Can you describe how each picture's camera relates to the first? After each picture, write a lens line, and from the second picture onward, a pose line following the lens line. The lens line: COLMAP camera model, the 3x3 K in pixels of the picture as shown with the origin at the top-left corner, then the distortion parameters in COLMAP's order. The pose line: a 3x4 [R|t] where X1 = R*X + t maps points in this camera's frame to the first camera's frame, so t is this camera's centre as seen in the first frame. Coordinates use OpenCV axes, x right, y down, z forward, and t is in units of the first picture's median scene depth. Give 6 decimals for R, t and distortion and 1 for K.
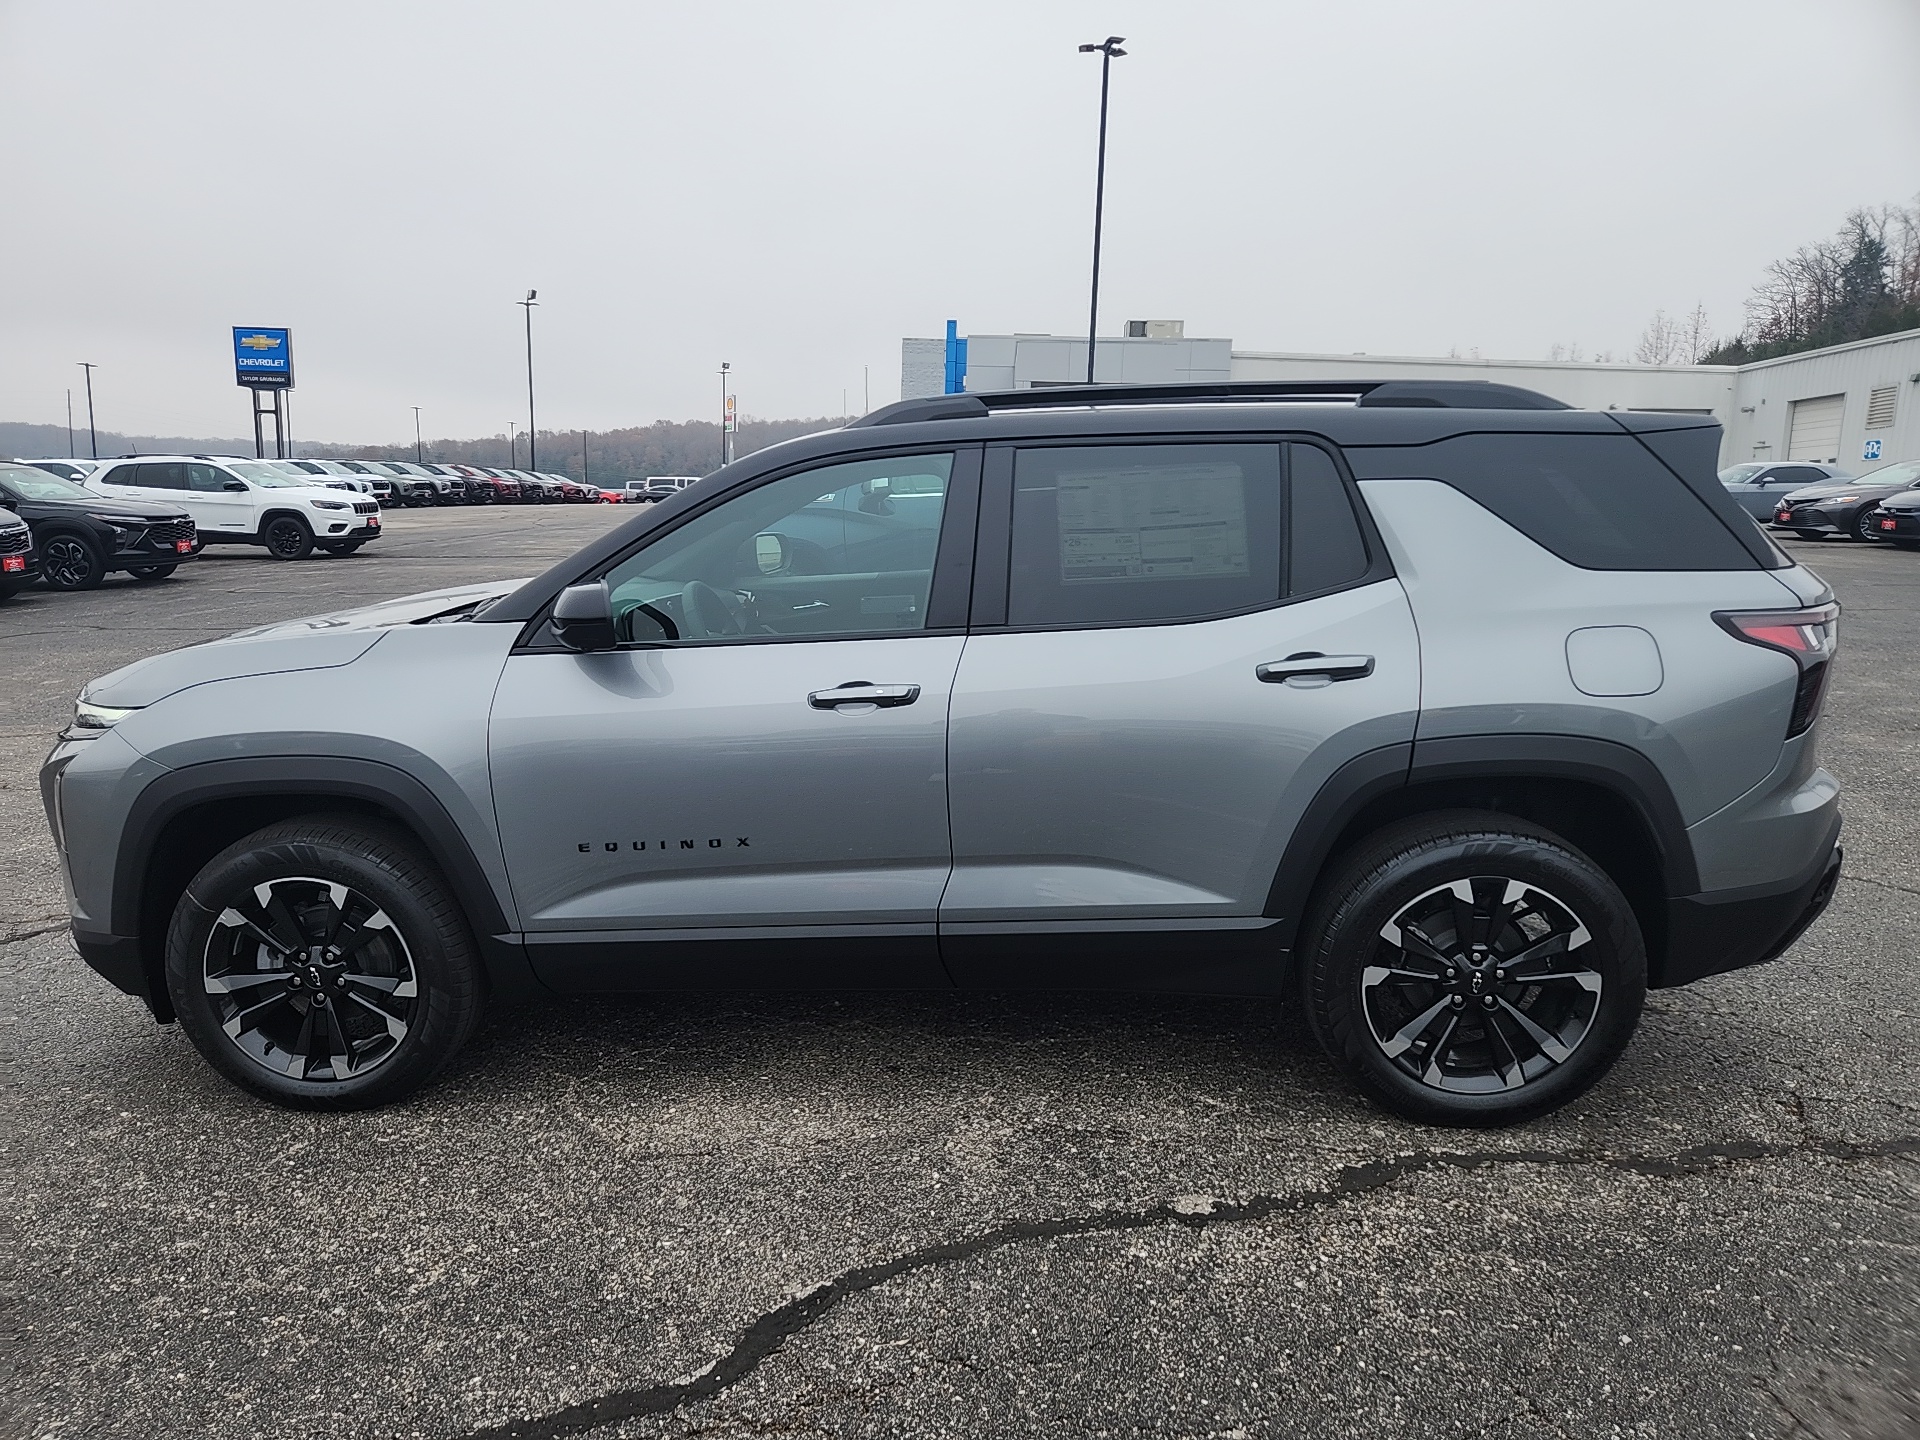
lens RADIAL K [[1282.3, 0, 932.0], [0, 1282.3, 731.1], [0, 0, 1]] dist [0.058104, -0.042498]
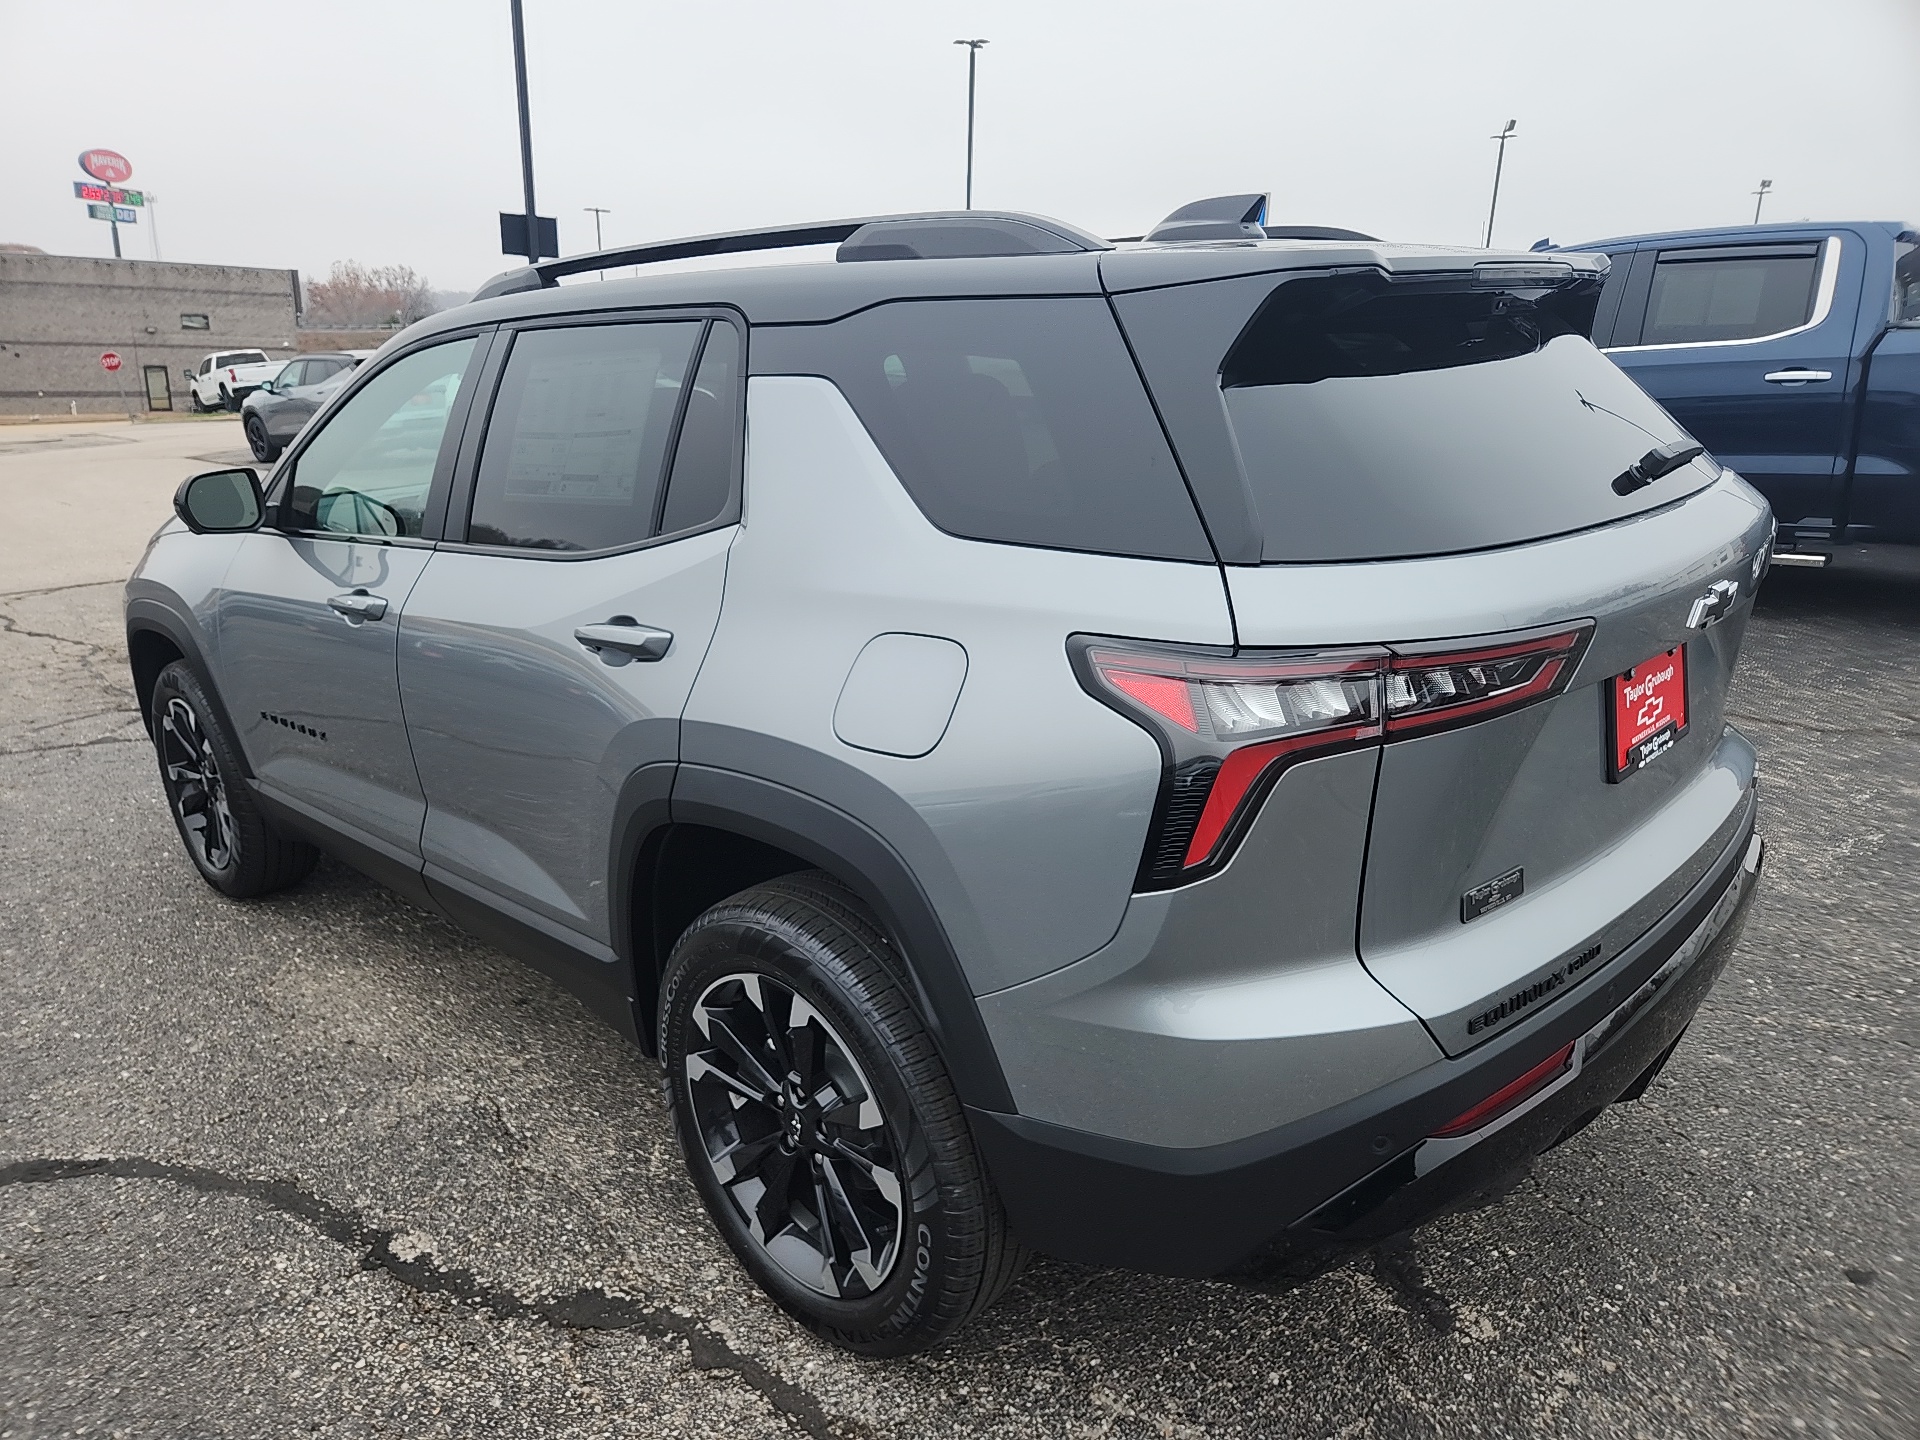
lens RADIAL K [[1282.3, 0, 934.7], [0, 1282.3, 732.8], [0, 0, 1]] dist [0.058104, -0.042498]
pose [[0.759727, 0.176768, -0.625753, 0.878647], [-0.114330, 0.983661, 0.139065, -0.115681], [0.640112, -0.034110, 0.767524, 0.538571]]
